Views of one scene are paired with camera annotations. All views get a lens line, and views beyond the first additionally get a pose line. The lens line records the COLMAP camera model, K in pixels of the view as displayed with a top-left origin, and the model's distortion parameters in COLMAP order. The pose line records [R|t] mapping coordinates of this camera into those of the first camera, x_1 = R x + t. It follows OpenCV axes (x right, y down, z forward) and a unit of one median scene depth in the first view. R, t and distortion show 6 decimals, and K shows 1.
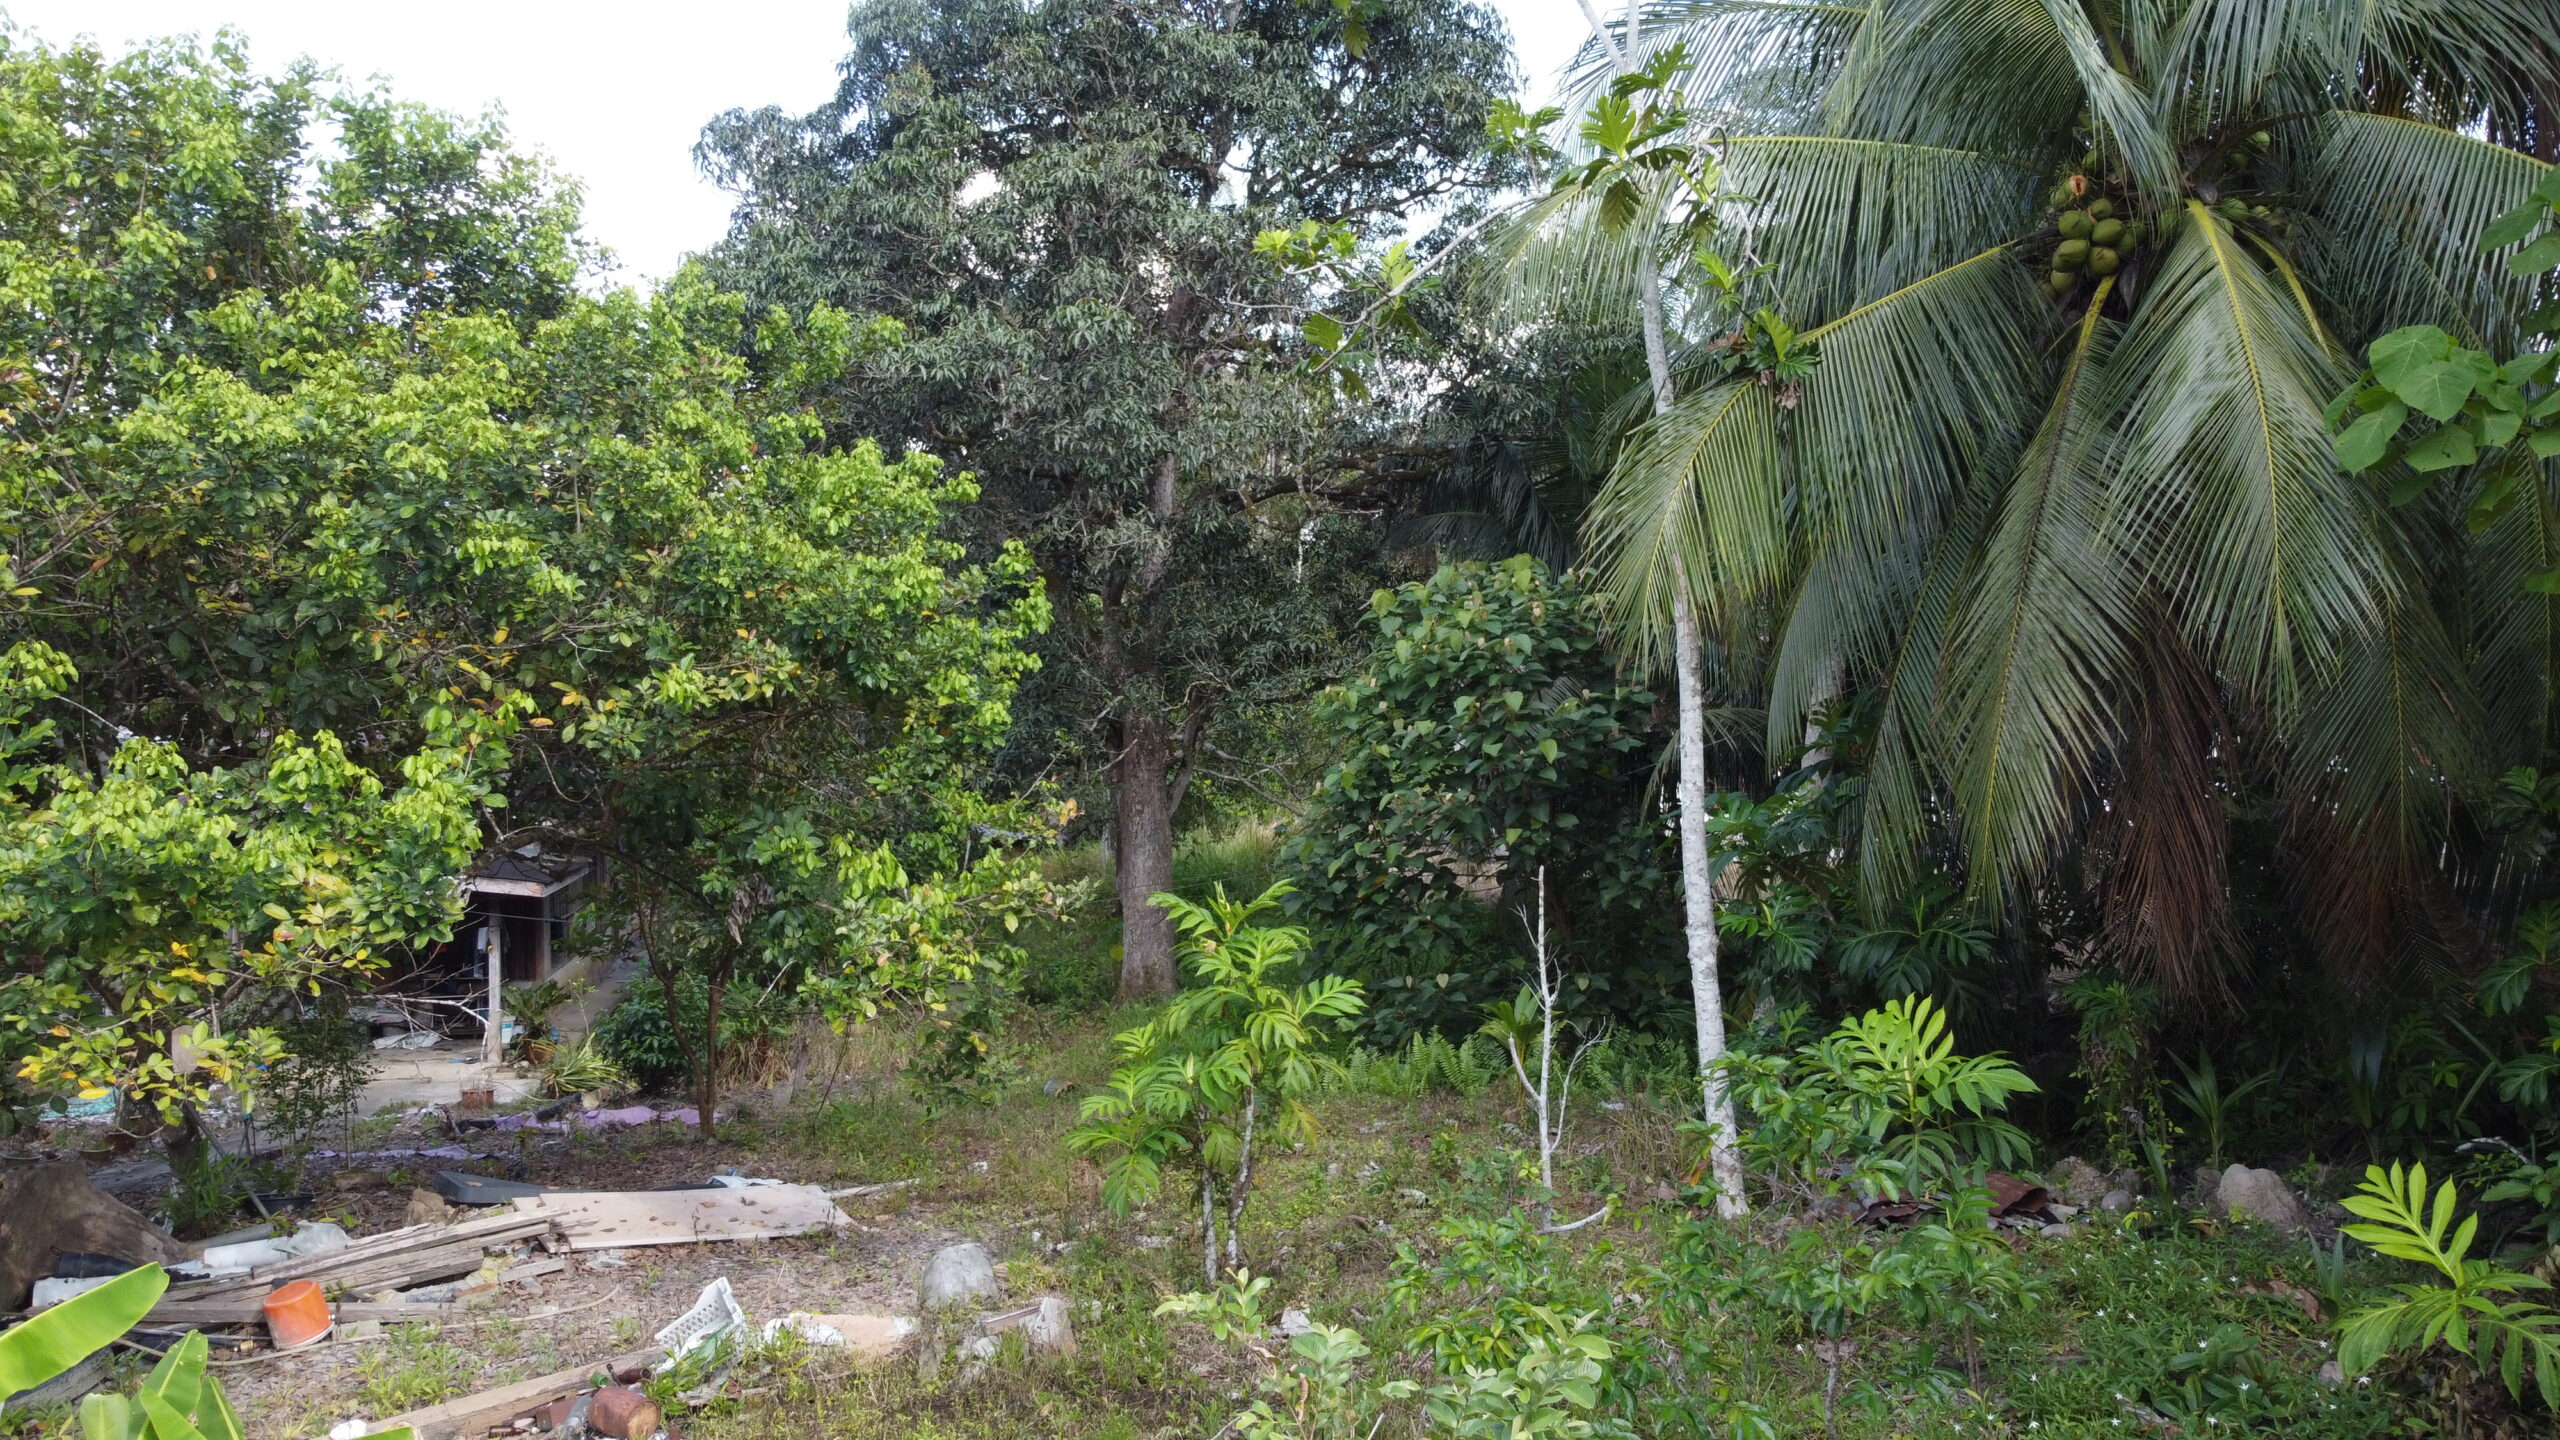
lens RADIAL K [[1934.0, 0, 1248.0], [0, 1934.0, 718.8], [0, 0, 1]] dist [-0.007754, -0.003490]
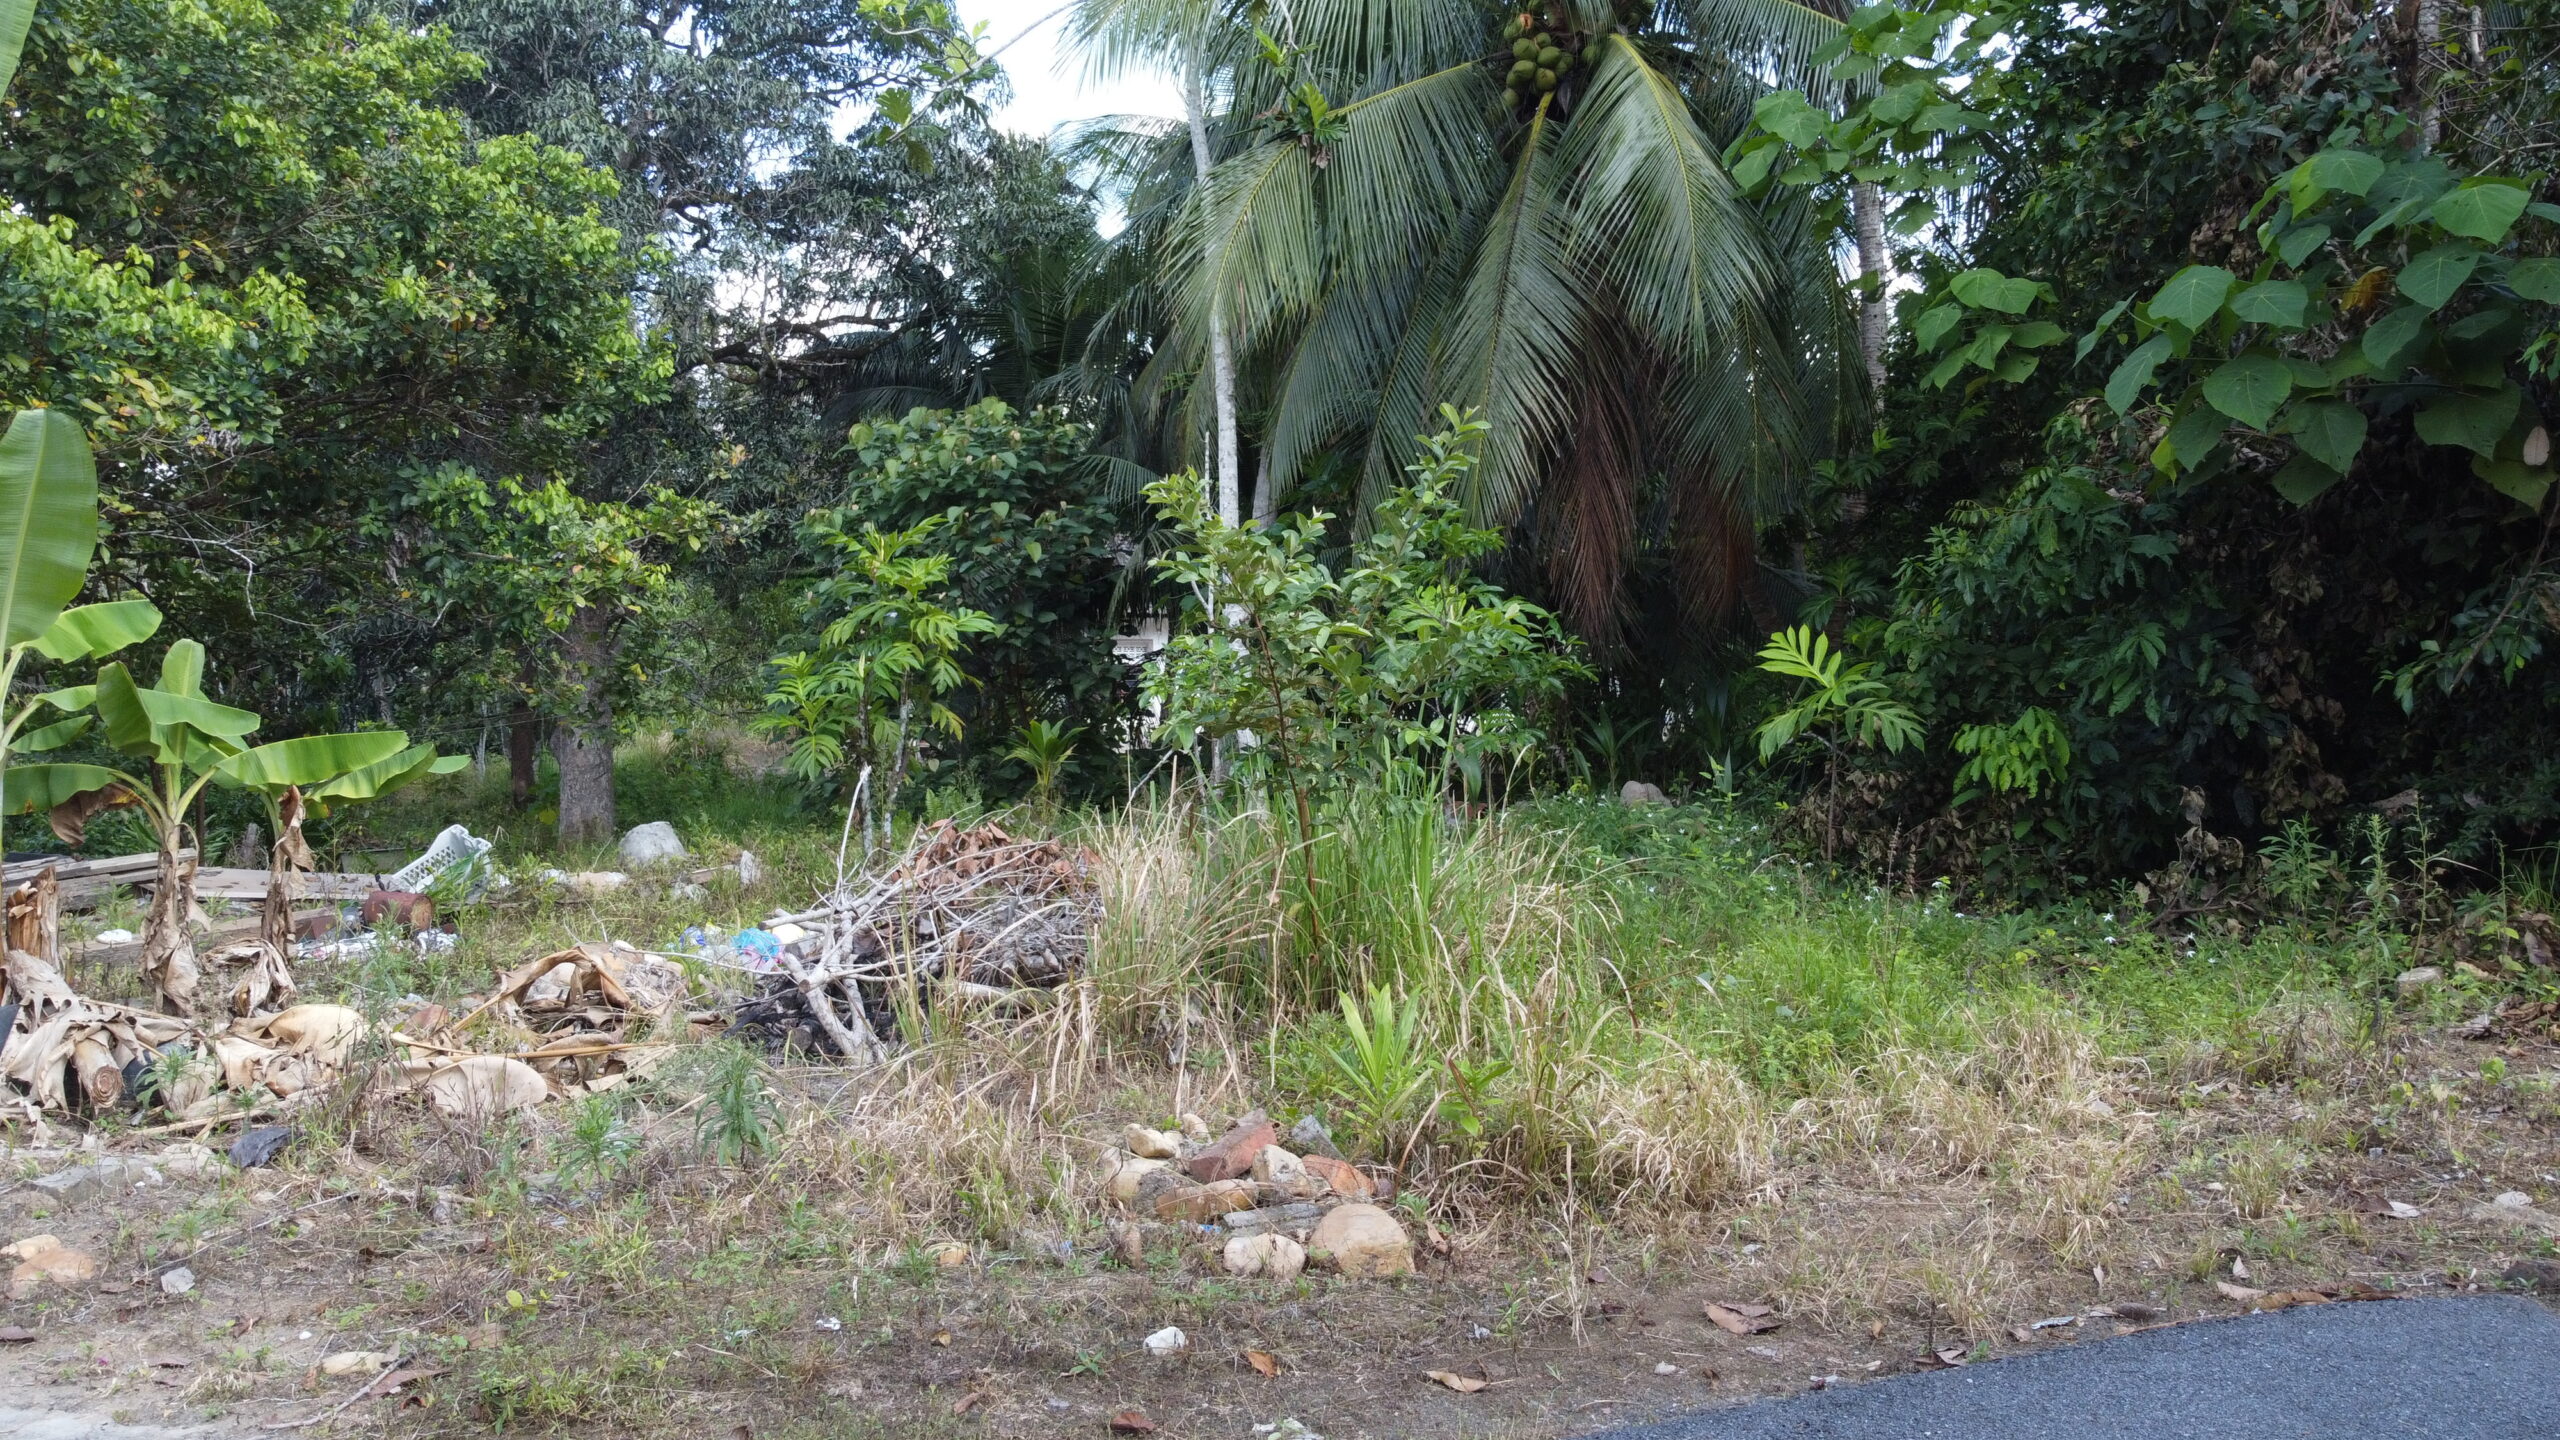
lens RADIAL K [[1934.0, 0, 1248.0], [0, 1934.0, 718.8], [0, 0, 1]] dist [-0.007754, -0.003490]
pose [[0.939641, 0.000040, 0.342161, -0.193363], [0.000125, 1.000000, -0.000460, 0.196901], [-0.342161, 0.000475, 0.939641, -0.157989]]
